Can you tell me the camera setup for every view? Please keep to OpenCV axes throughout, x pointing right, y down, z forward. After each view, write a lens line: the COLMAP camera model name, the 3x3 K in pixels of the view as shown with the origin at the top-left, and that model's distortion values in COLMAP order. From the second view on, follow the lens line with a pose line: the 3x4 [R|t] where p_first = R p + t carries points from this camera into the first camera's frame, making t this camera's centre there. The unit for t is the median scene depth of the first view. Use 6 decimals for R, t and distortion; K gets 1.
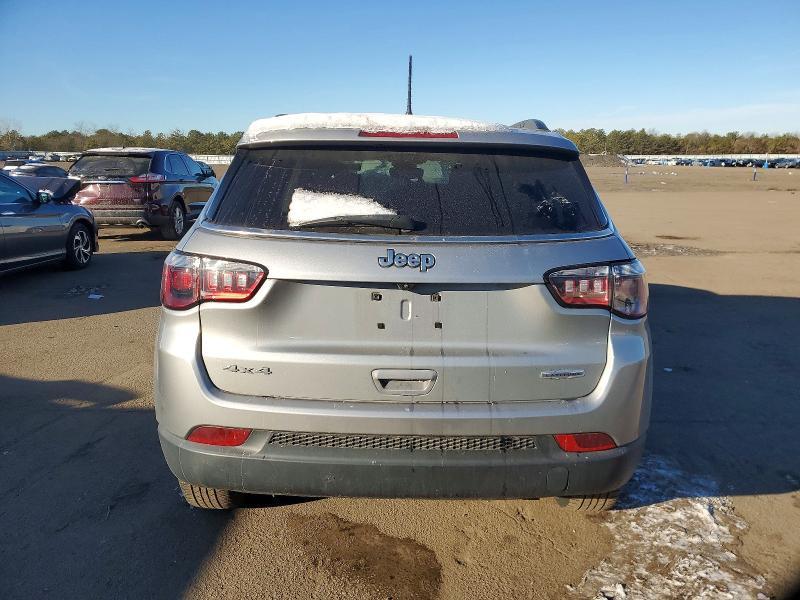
lens RADIAL K [[629.1, 0, 400.0], [0, 629.1, 300.0], [0, 0, 1]] dist [0.026302, -0.004884]
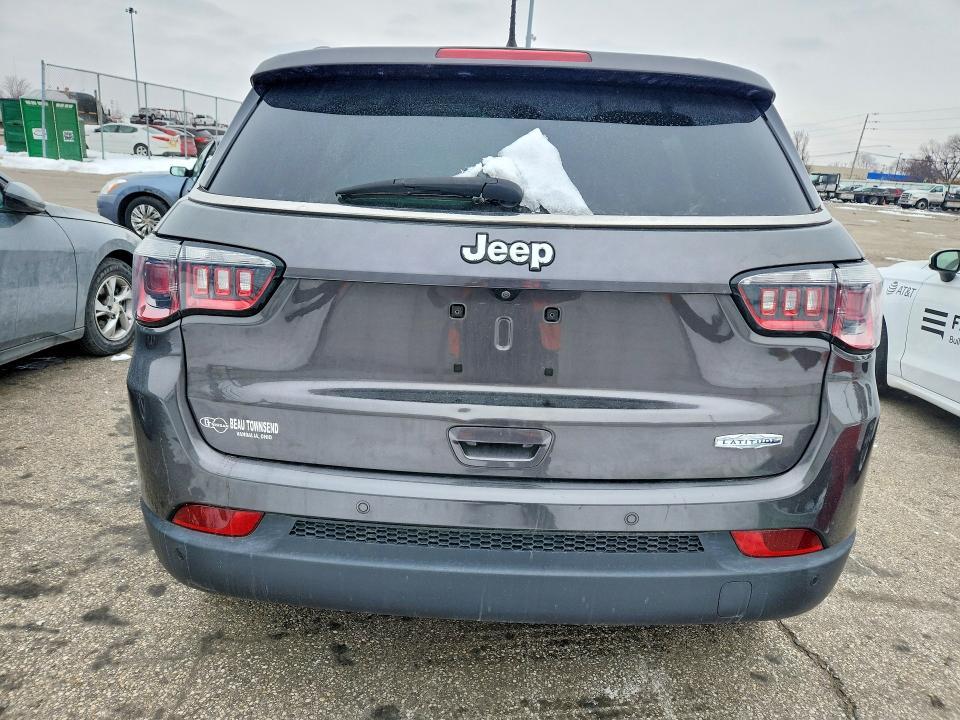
lens RADIAL K [[755.0, 0, 480.0], [0, 755.0, 360.0], [0, 0, 1]] dist [0.026302, -0.004884]
pose [[0.999697, 0.020583, -0.013465, -0.004081], [-0.019683, 0.997765, 0.063861, -0.005060], [0.014749, -0.063577, 0.997868, 0.245925]]
